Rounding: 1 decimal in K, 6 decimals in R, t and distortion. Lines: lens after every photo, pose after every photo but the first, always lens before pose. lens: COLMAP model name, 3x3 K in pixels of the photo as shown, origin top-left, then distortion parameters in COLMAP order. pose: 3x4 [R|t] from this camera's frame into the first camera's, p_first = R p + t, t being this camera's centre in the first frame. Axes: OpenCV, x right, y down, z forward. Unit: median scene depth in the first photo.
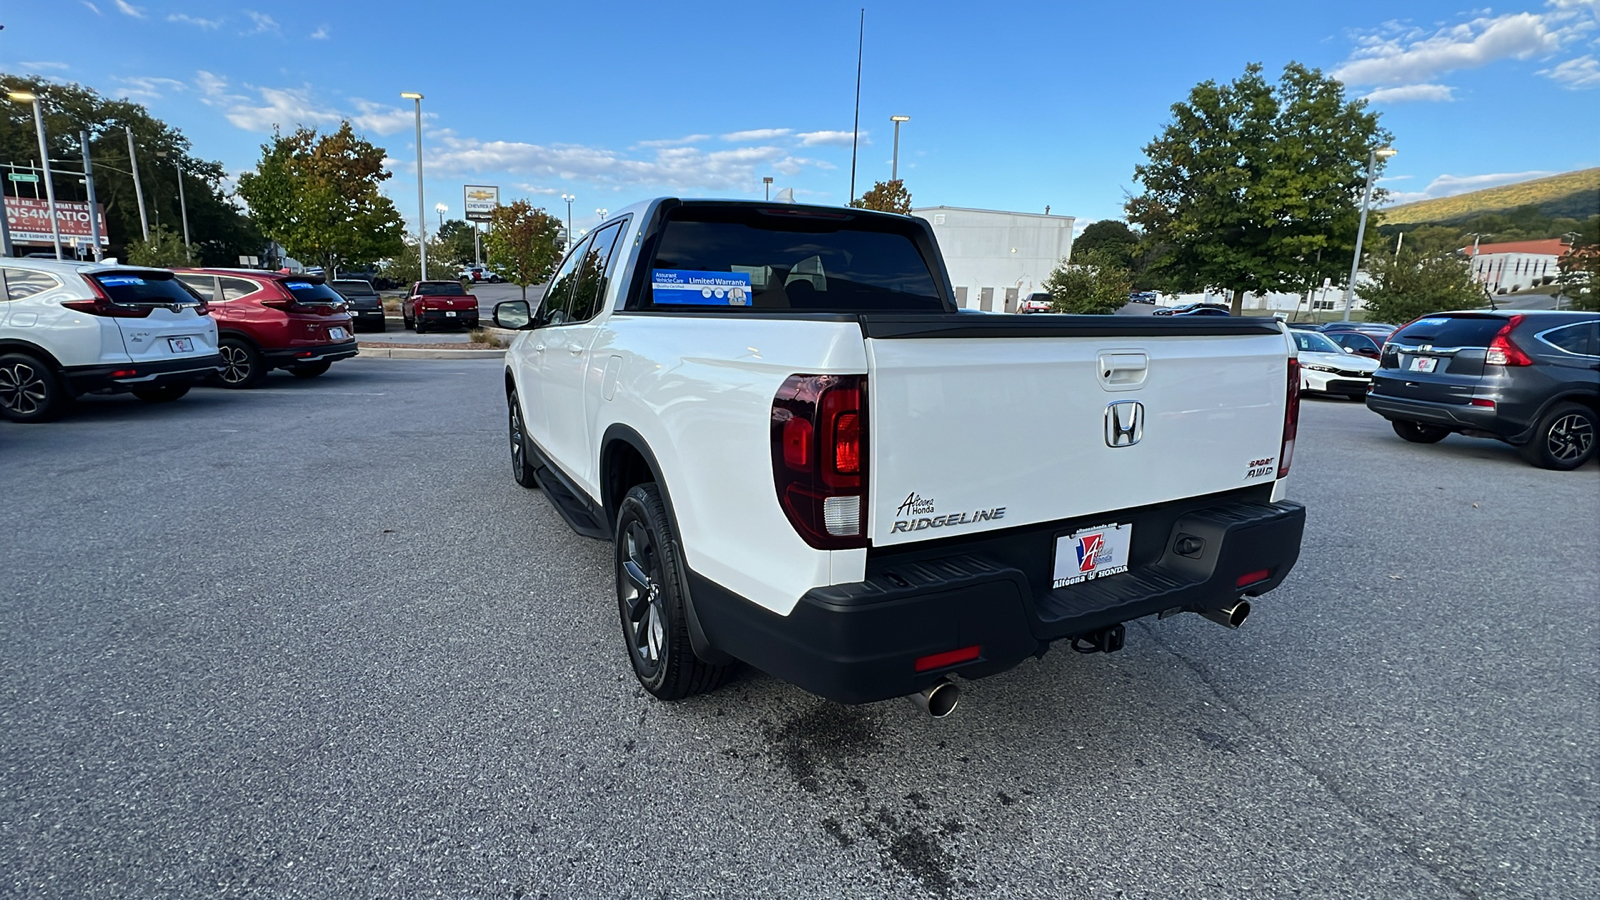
lens RADIAL K [[734.9, 0, 795.4], [0, 734.9, 446.6], [0, 0, 1]] dist [-0.002004, 0.000422]
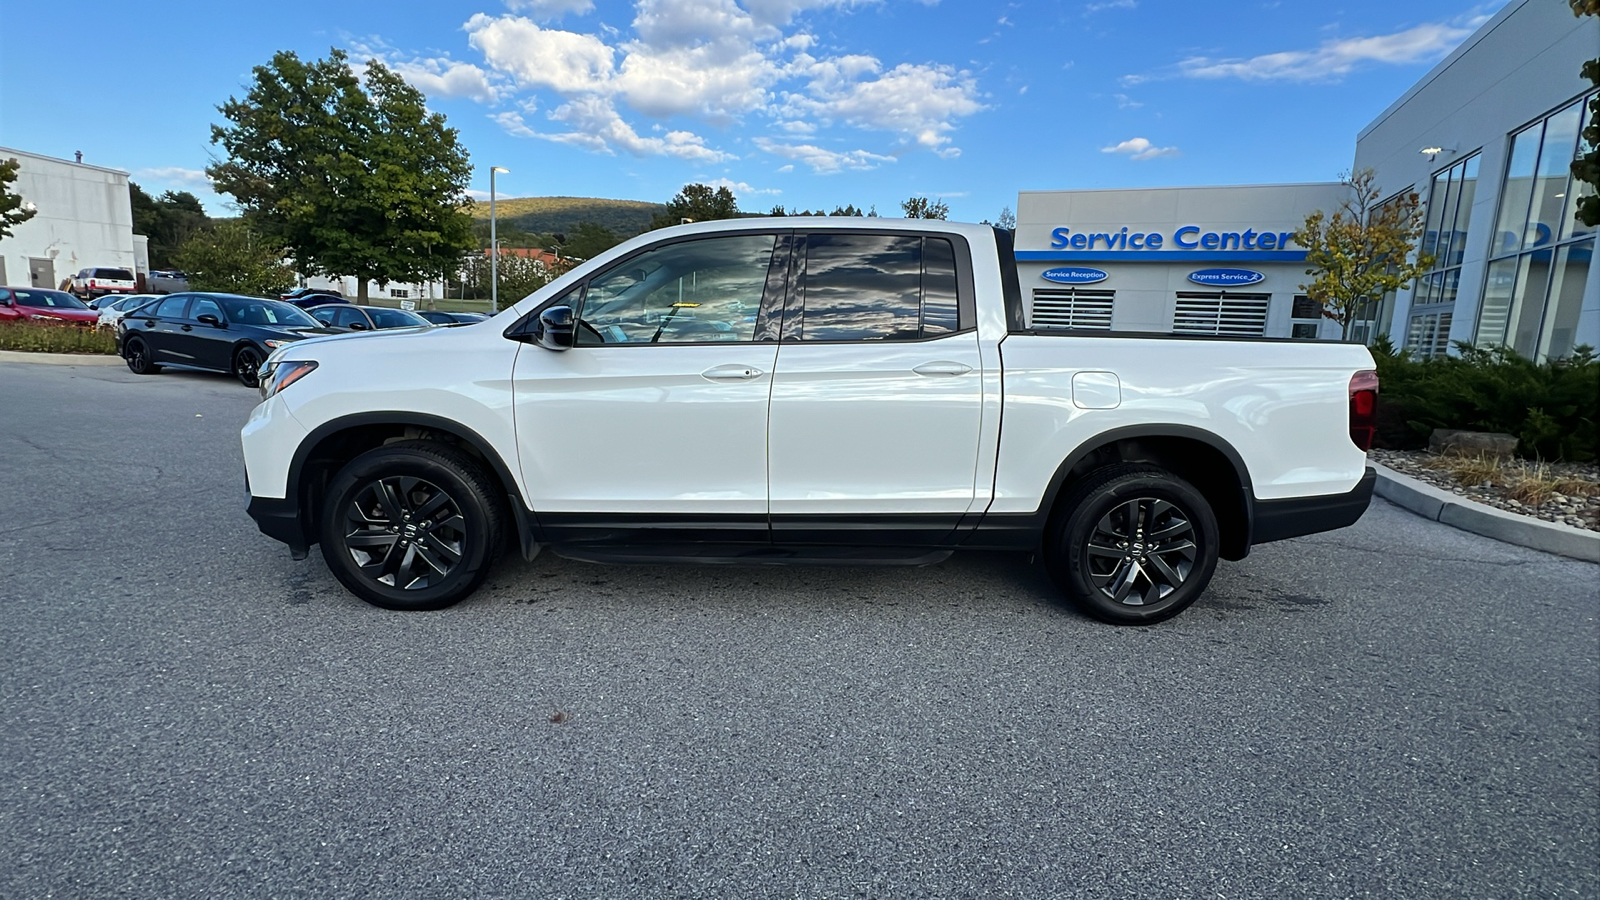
lens RADIAL K [[734.9, 0, 795.4], [0, 734.9, 446.6], [0, 0, 1]] dist [-0.002004, 0.000422]
pose [[0.417820, -0.156371, 0.894972, -0.098585], [0.139299, 0.984455, 0.106973, -0.012758], [-0.897787, 0.079973, 0.433108, 0.060451]]
